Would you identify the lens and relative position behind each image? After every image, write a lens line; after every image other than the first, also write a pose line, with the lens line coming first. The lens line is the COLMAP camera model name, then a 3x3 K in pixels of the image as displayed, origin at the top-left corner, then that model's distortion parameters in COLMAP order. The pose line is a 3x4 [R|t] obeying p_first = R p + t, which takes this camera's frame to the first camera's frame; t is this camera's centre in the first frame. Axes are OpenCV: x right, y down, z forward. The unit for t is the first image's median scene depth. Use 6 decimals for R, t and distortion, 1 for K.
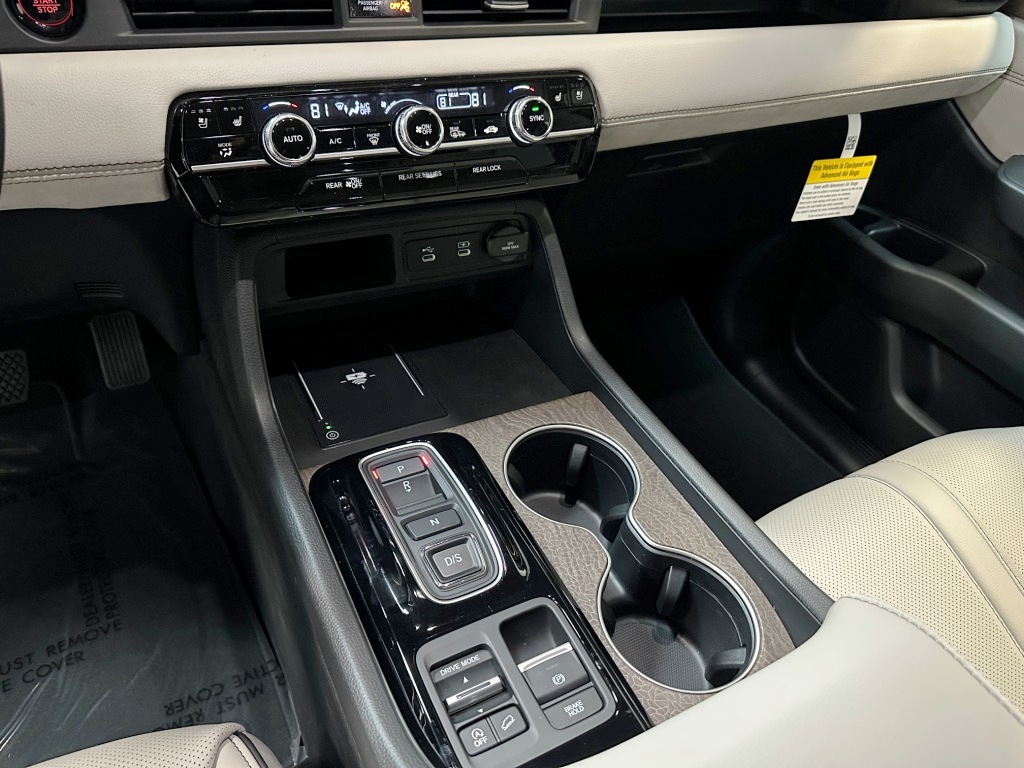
lens RADIAL K [[734.4, 0, 515.9], [0, 734.4, 404.6], [0, 0, 1]] dist [0.033455, -0.053968]
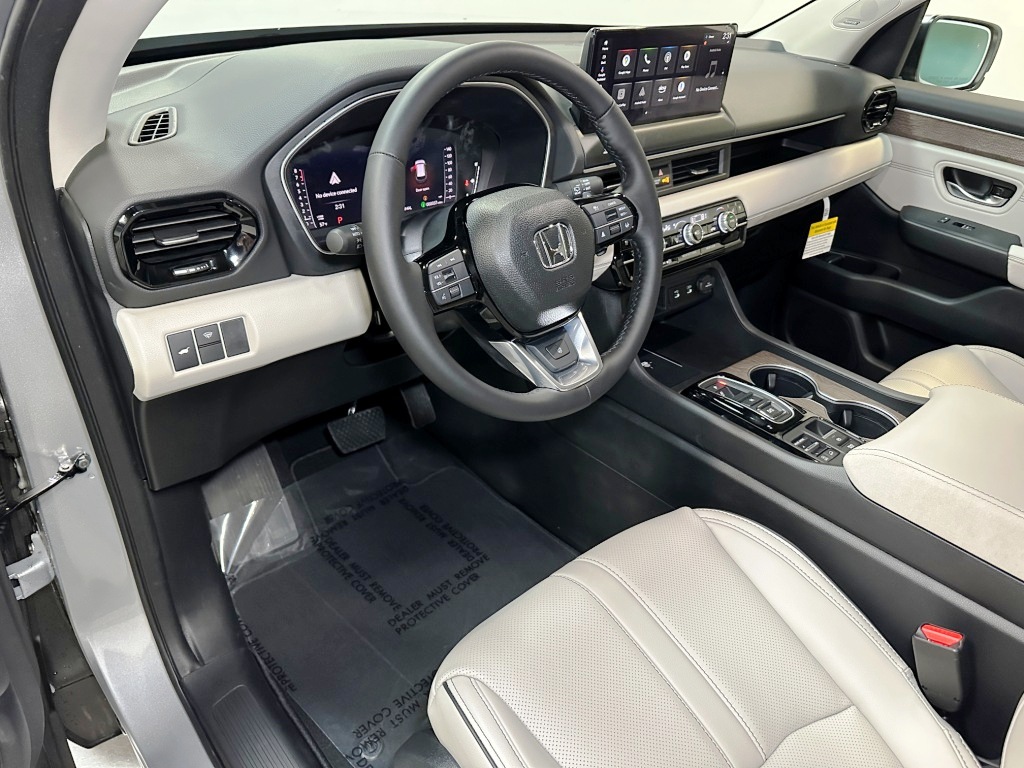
lens RADIAL K [[743.1, 0, 516.4], [0, 743.1, 396.8], [0, 0, 1]] dist [0.028852, -0.045332]
pose [[0.970515, -0.171688, 0.169187, -0.895864], [0.193435, 0.973539, -0.121678, 0.216754], [-0.143819, 0.150817, 0.978044, -0.819284]]
